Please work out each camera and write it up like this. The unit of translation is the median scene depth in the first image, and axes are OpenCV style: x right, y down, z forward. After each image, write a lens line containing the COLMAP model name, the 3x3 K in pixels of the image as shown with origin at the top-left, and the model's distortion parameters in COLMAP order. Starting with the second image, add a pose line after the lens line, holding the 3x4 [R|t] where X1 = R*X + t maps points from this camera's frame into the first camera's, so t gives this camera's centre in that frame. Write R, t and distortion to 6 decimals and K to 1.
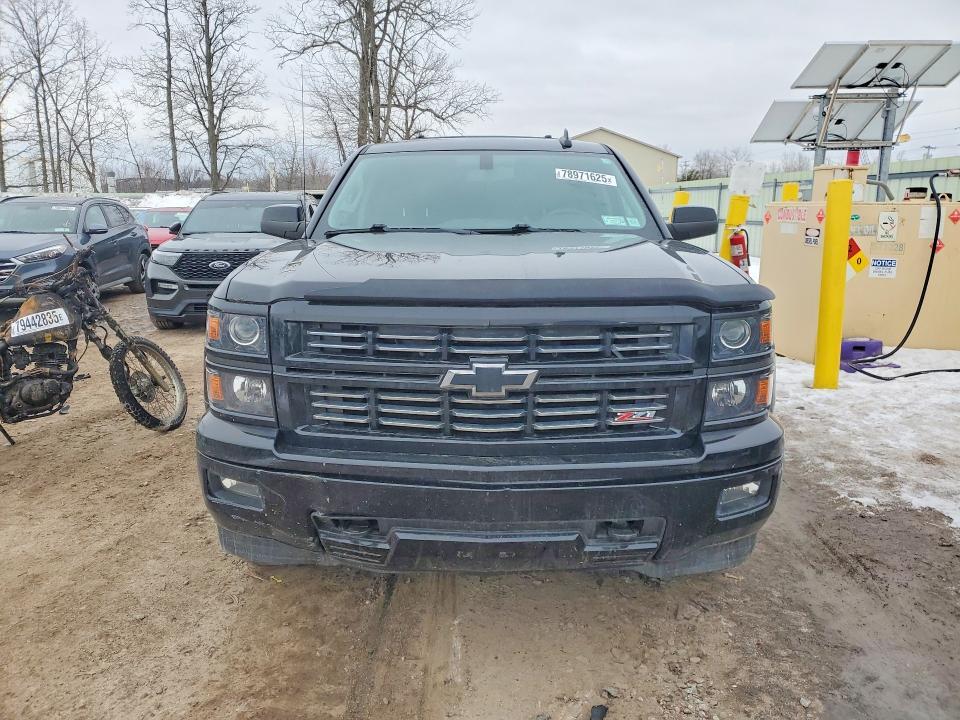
lens RADIAL K [[827.6, 0, 480.0], [0, 827.6, 360.0], [0, 0, 1]] dist [0.025942, 0.001048]
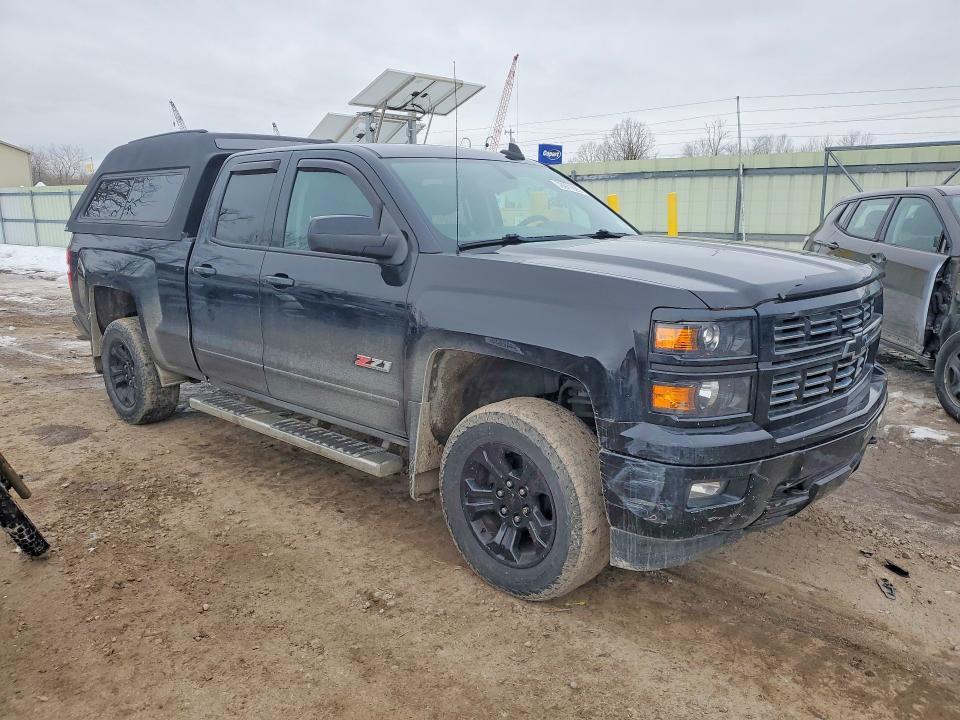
lens RADIAL K [[827.6, 0, 480.0], [0, 827.6, 360.0], [0, 0, 1]] dist [0.025942, 0.001048]
pose [[0.601899, -0.144757, 0.785342, -0.473205], [0.144831, 0.986912, 0.070910, -0.045315], [-0.785329, 0.071061, 0.614987, 0.220724]]
